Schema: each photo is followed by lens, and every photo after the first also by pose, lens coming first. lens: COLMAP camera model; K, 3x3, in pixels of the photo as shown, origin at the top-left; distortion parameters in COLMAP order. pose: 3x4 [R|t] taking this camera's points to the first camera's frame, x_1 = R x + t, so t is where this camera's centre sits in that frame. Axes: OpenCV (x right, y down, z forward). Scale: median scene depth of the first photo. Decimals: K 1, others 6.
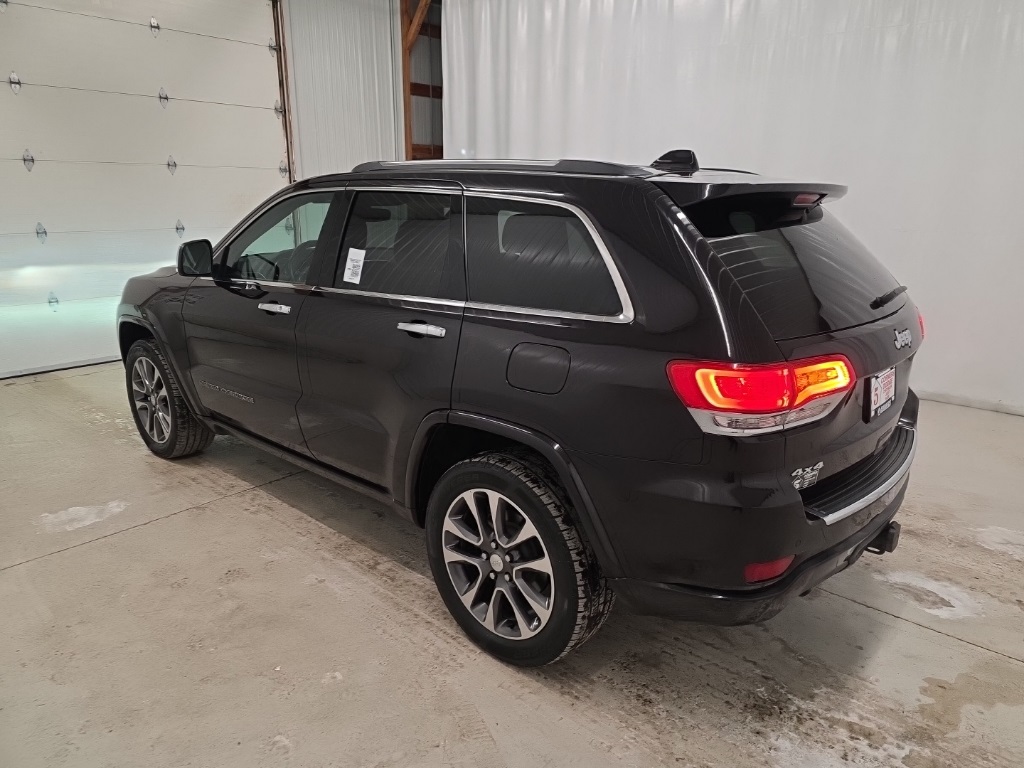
lens RADIAL K [[684.2, 0, 514.9], [0, 684.2, 390.1], [0, 0, 1]] dist [0.006437, 0.001085]
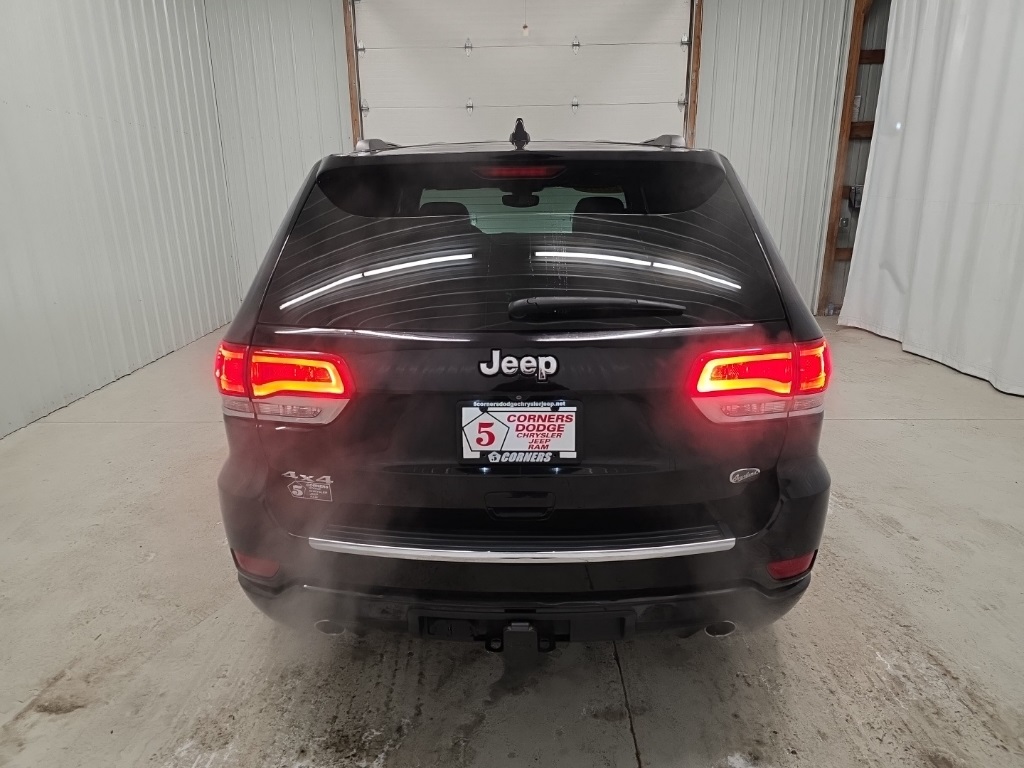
lens RADIAL K [[684.2, 0, 517.2], [0, 684.2, 378.6], [0, 0, 1]] dist [0.006437, 0.001085]
pose [[0.642543, 0.186965, -0.743090, 0.874641], [-0.191845, 0.978141, 0.080218, -0.092882], [0.741845, 0.091015, 0.664367, 0.428915]]
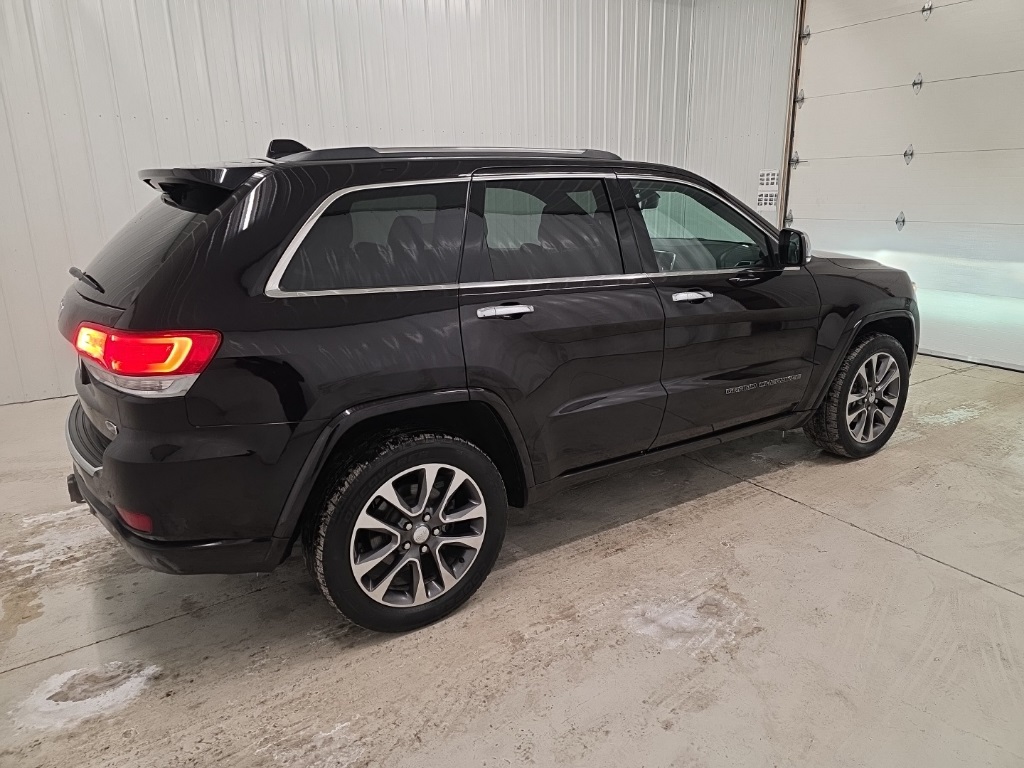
lens RADIAL K [[684.2, 0, 510.3], [0, 684.2, 385.5], [0, 0, 1]] dist [0.006437, 0.001085]
pose [[-0.258011, 0.256143, -0.931569, 1.152216], [-0.262518, 0.909353, 0.322742, -0.401004], [0.929793, 0.327824, -0.167381, 1.518415]]
